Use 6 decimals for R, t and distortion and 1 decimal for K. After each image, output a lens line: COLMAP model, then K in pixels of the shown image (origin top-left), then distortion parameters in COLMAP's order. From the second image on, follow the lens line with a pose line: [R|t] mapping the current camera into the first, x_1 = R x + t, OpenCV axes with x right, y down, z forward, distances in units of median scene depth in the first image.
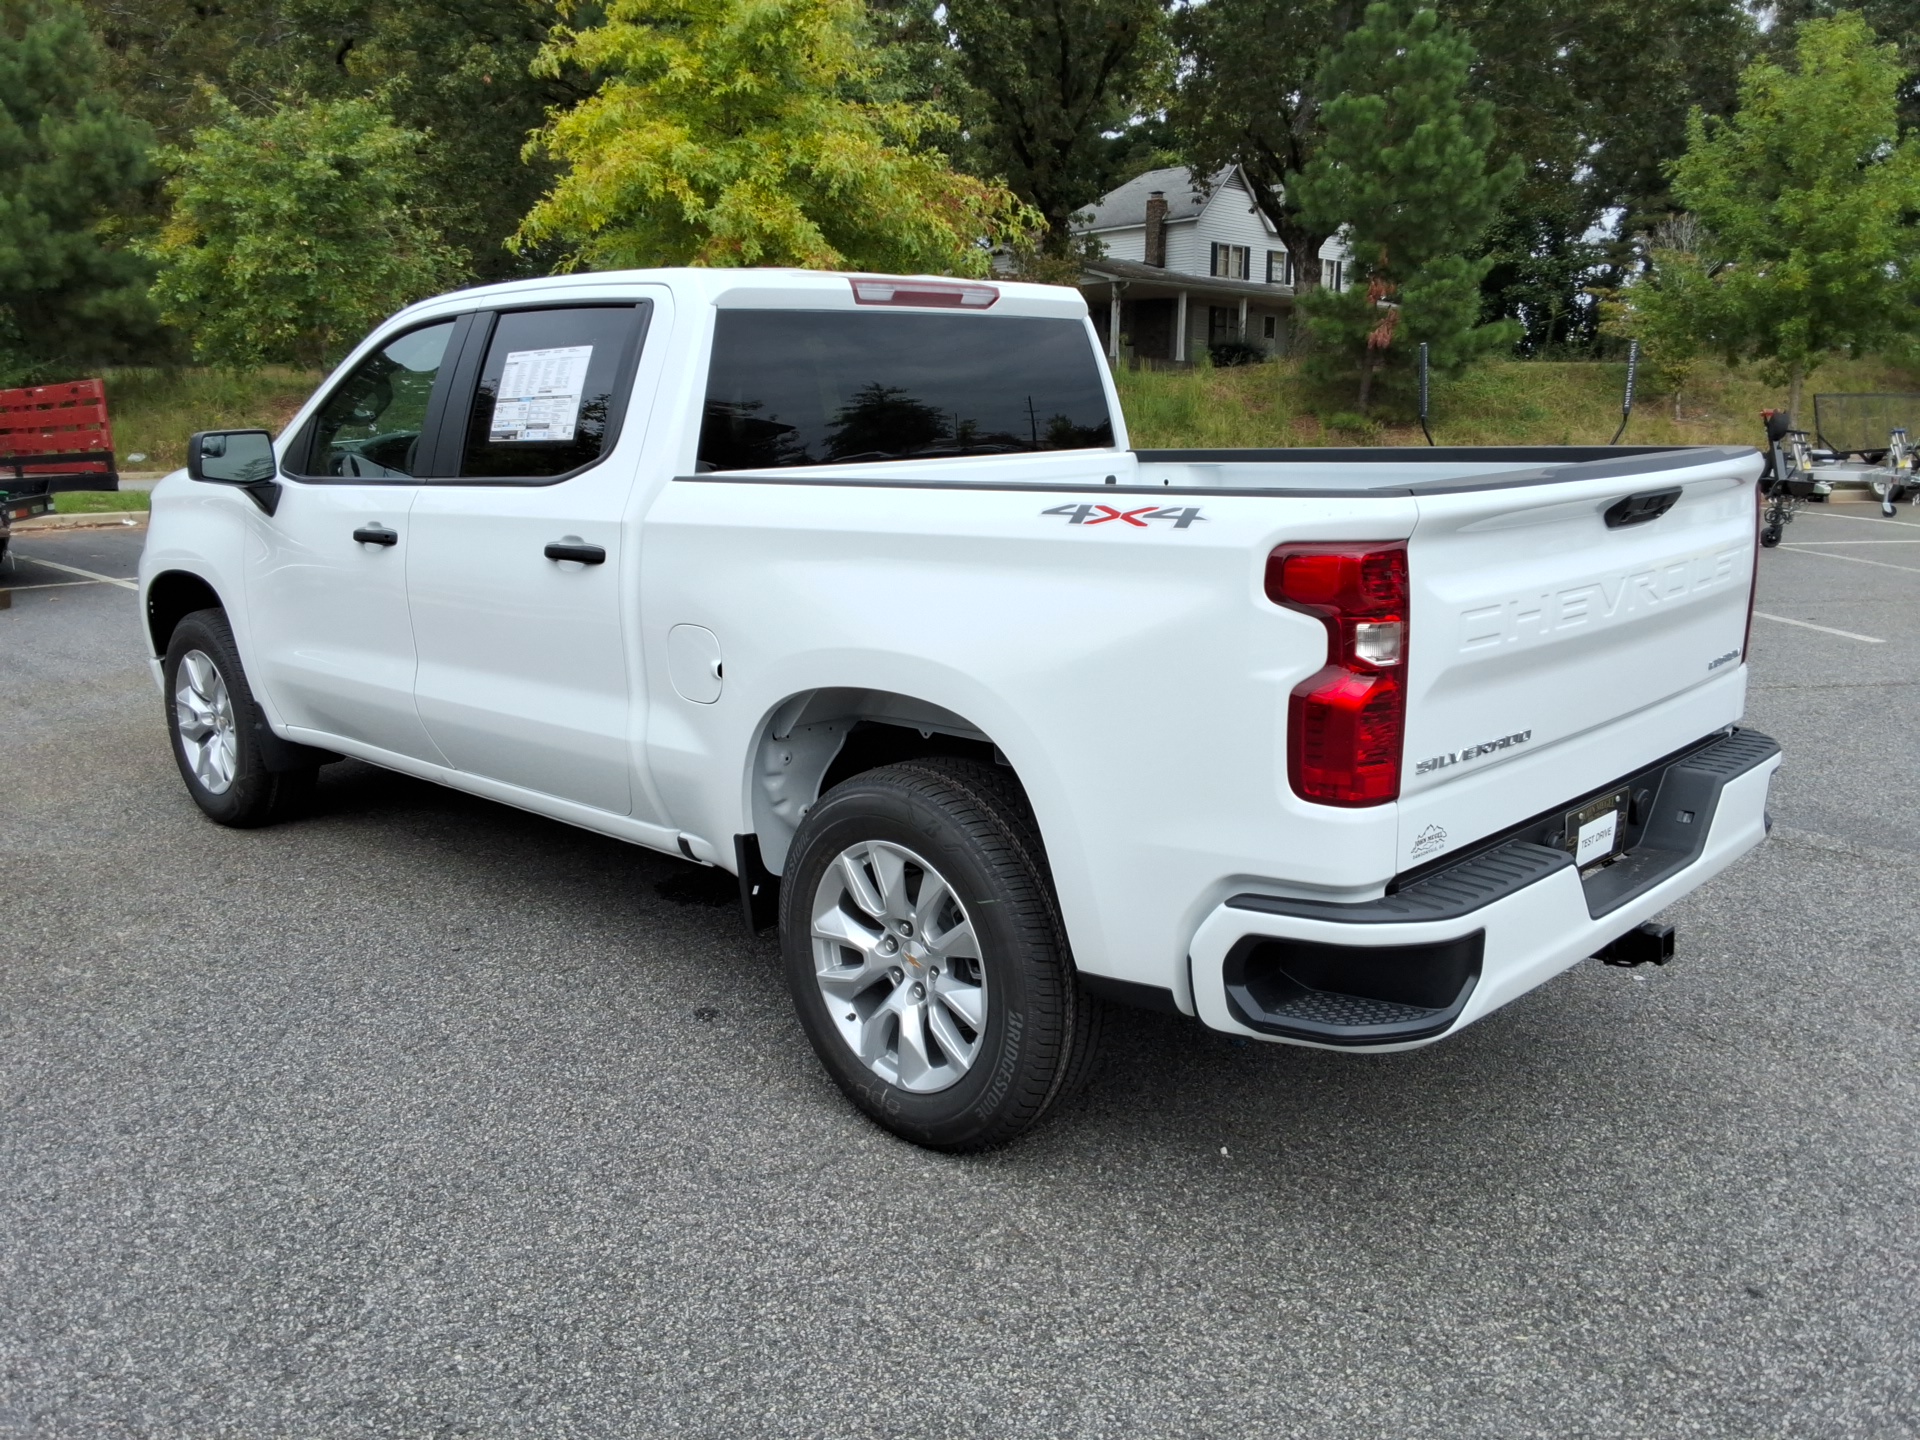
lens RADIAL K [[1552.0, 0, 967.1], [0, 1552.0, 713.2], [0, 0, 1]] dist [0.103670, -0.151041]
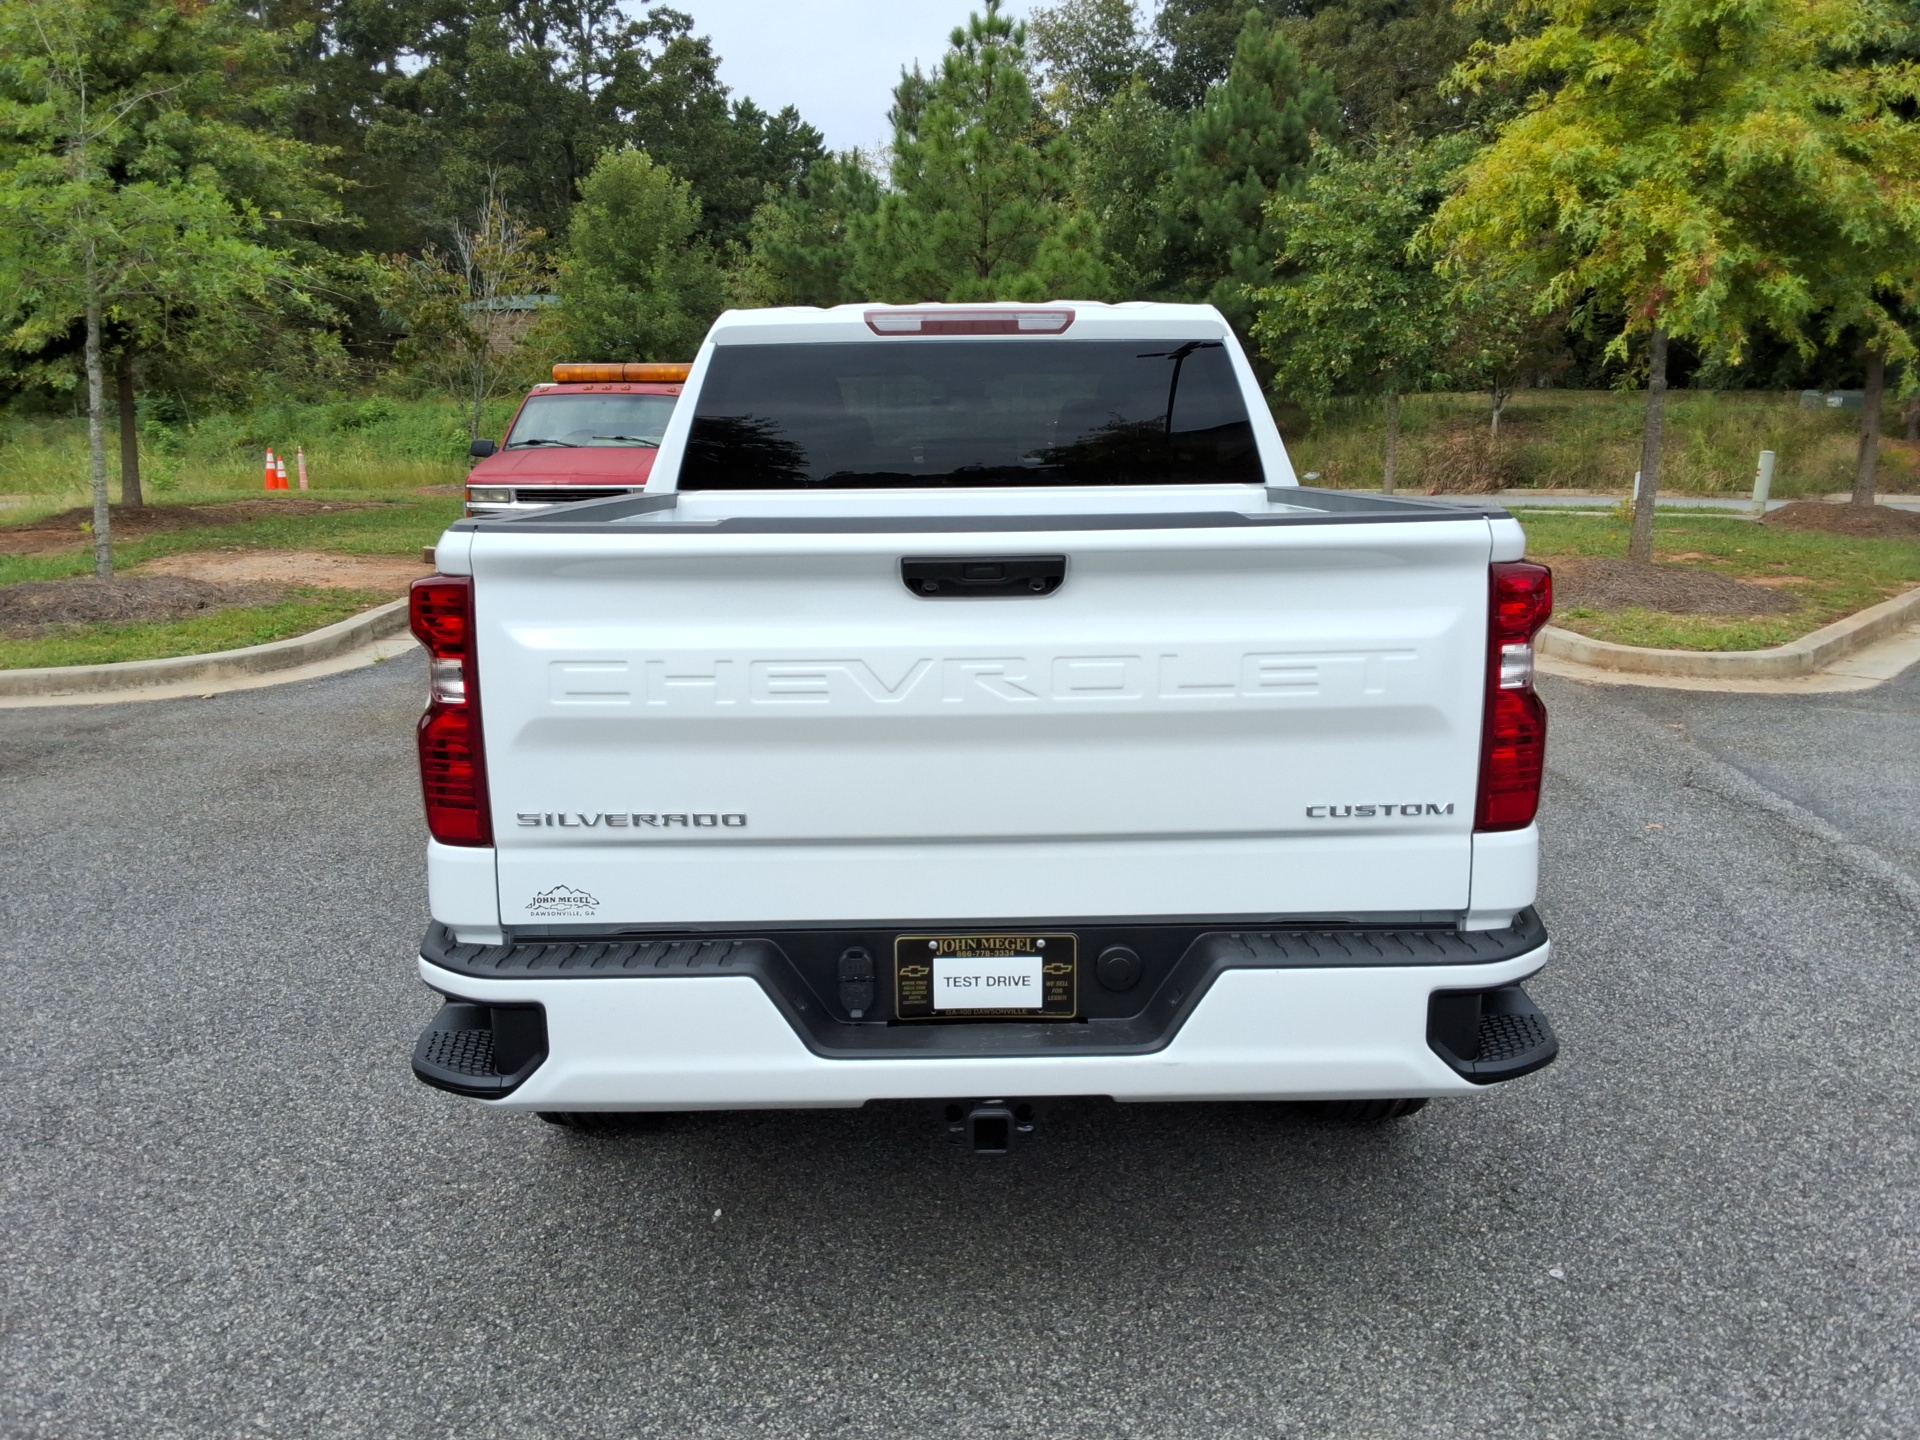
lens RADIAL K [[1537.4, 0, 965.9], [0, 1537.4, 711.1], [0, 0, 1]] dist [0.119678, -0.178322]
pose [[0.702105, 0.136444, -0.698878, 0.678311], [-0.145852, 0.988217, 0.046408, -0.067971], [0.696976, 0.069350, 0.713733, 0.307137]]
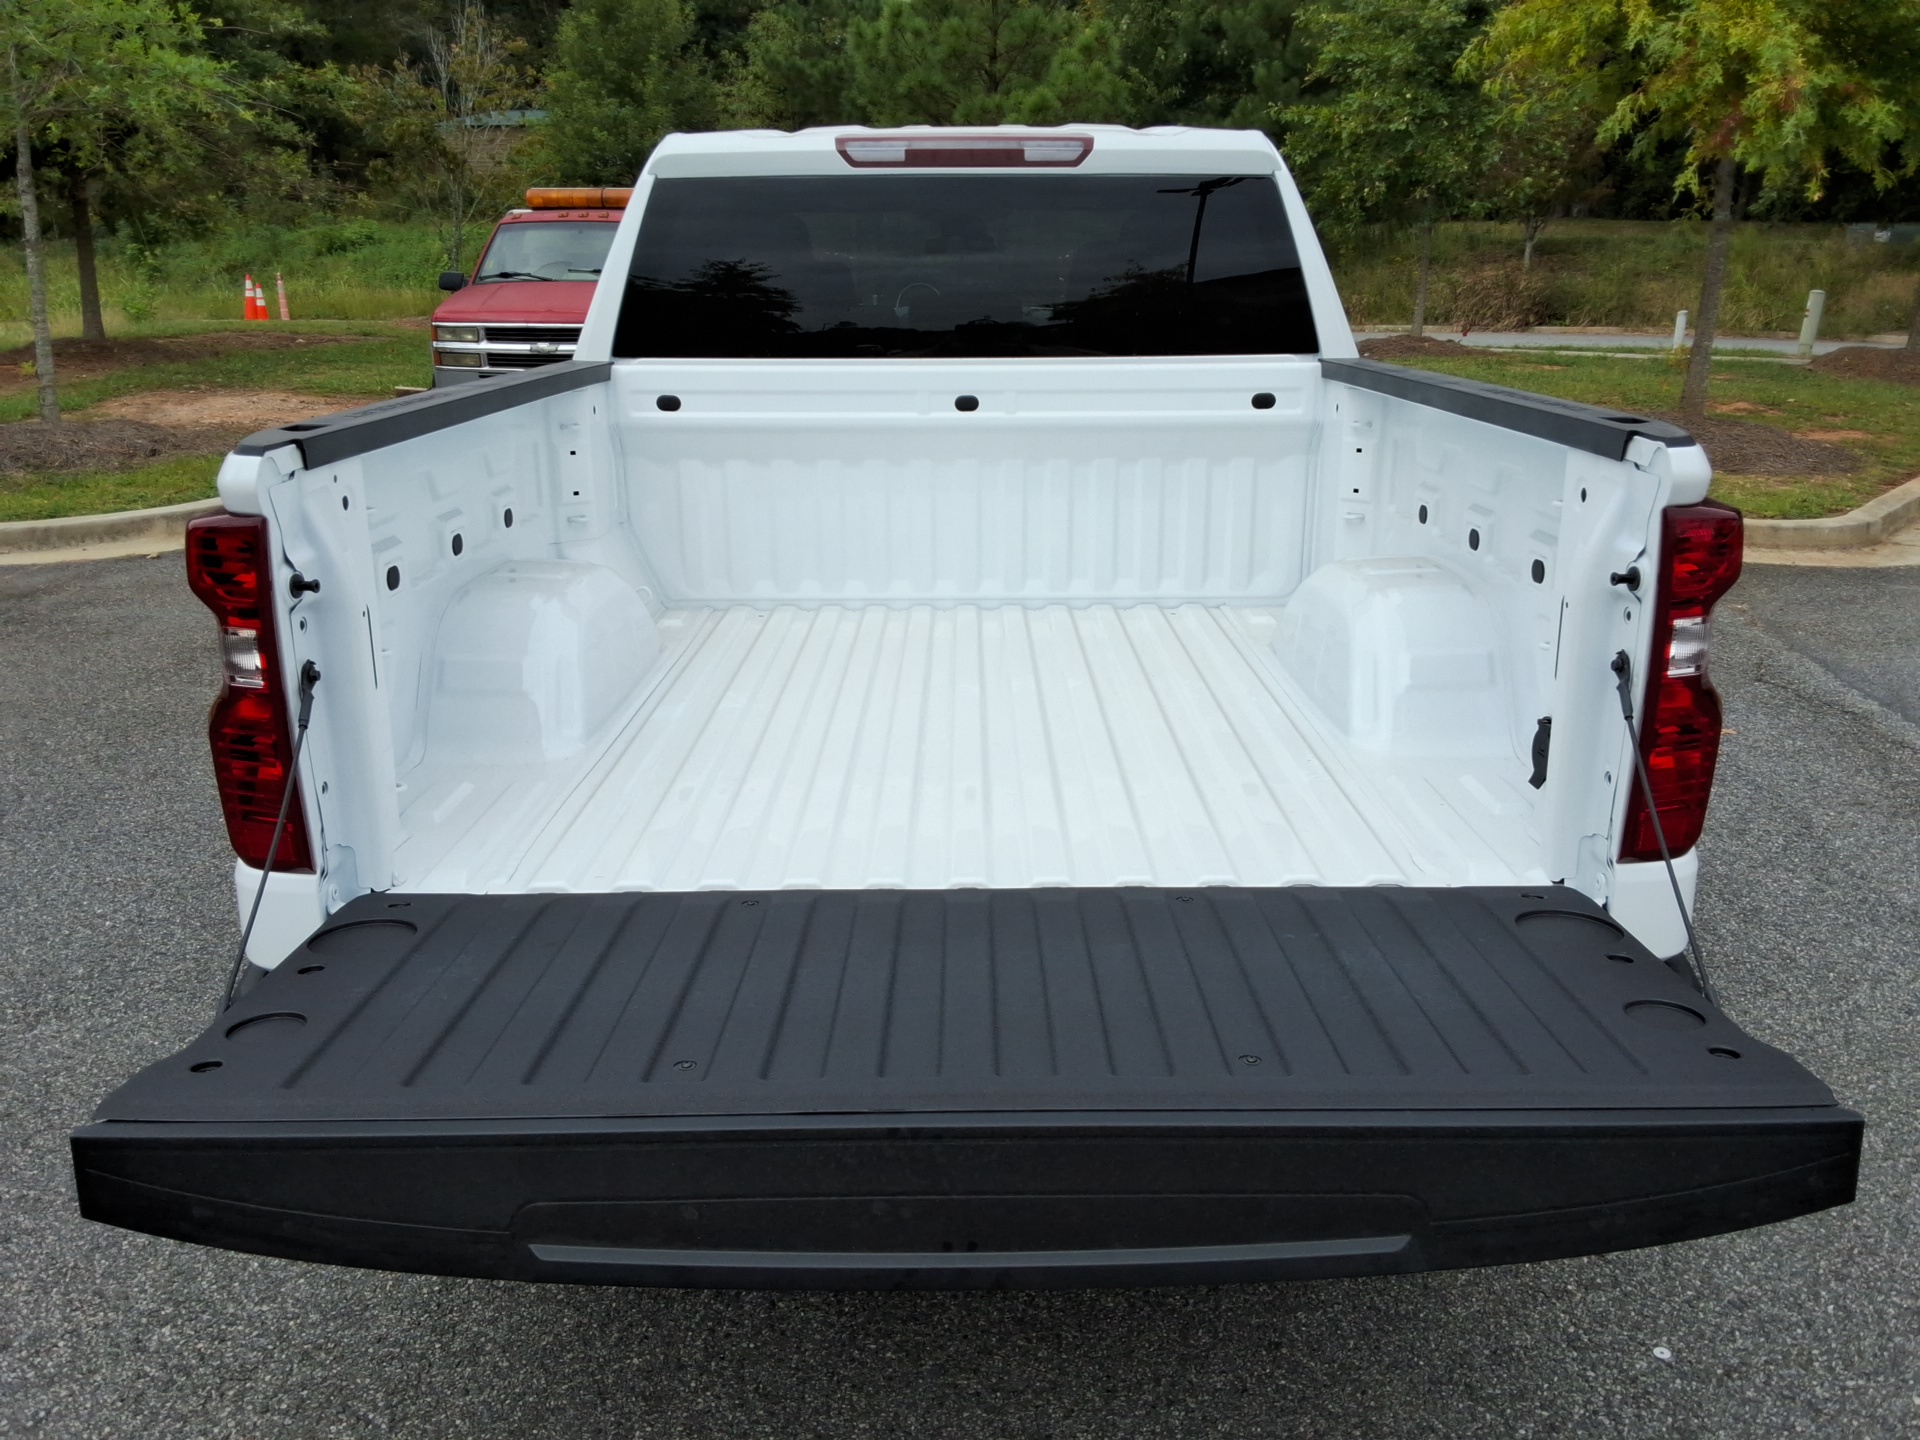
lens RADIAL K [[1546.6, 0, 966.4], [0, 1546.6, 705.8], [0, 0, 1]] dist [0.083215, -0.121589]
pose [[0.698204, 0.211566, -0.683923, 0.577528], [-0.152623, 0.977361, 0.146529, -0.102792], [0.699441, 0.002075, 0.714687, 0.412441]]
